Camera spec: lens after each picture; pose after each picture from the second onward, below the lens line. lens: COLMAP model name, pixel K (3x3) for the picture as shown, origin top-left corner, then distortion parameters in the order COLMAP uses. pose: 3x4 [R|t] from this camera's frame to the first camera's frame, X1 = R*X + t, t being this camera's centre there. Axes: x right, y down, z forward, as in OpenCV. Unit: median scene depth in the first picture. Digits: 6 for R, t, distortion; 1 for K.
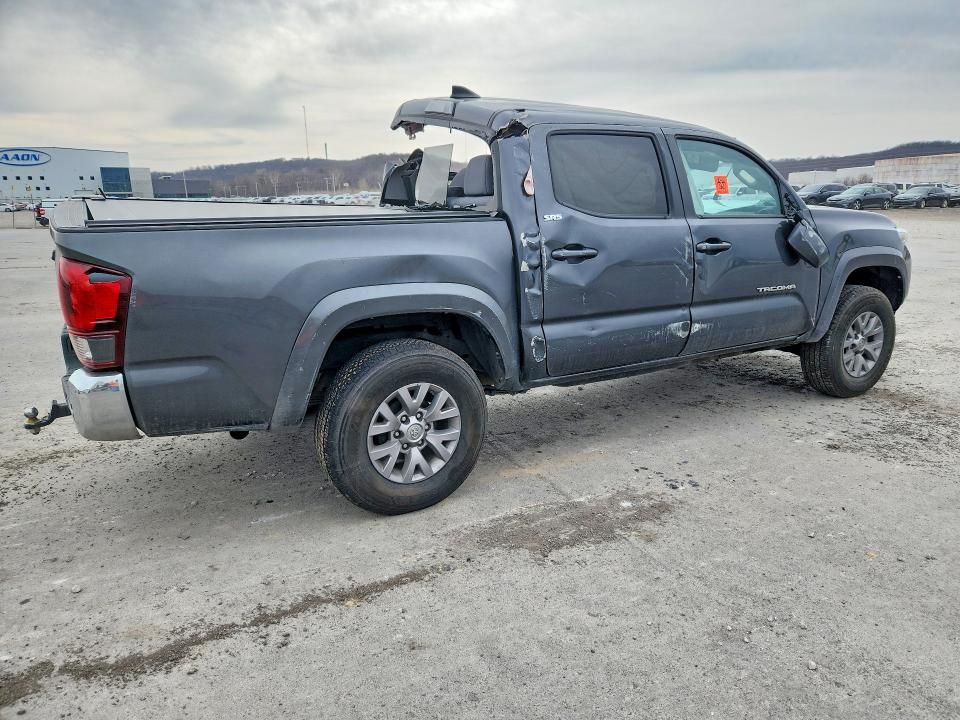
lens RADIAL K [[649.3, 0, 481.0], [0, 649.3, 358.7], [0, 0, 1]] dist [0.047550, -0.026073]
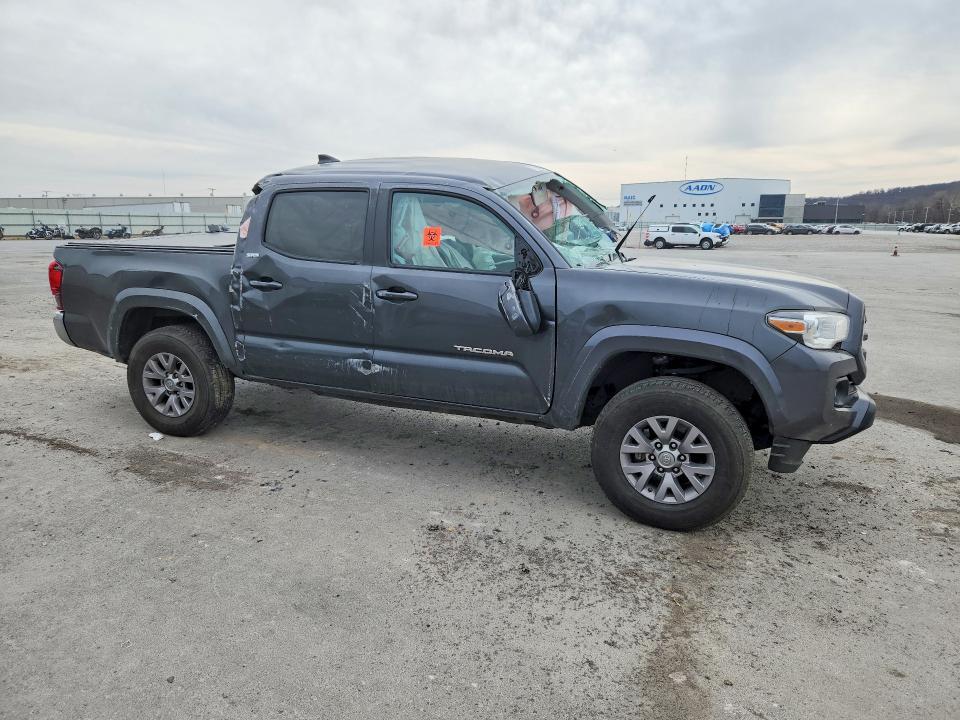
lens RADIAL K [[649.3, 0, 476.1], [0, 649.3, 362.2], [0, 0, 1]] dist [0.047550, -0.026073]
pose [[0.595107, 0.187978, -0.781352, 1.253756], [-0.211766, 0.974577, 0.073175, -0.169524], [0.775243, 0.121917, 0.619785, 0.471032]]
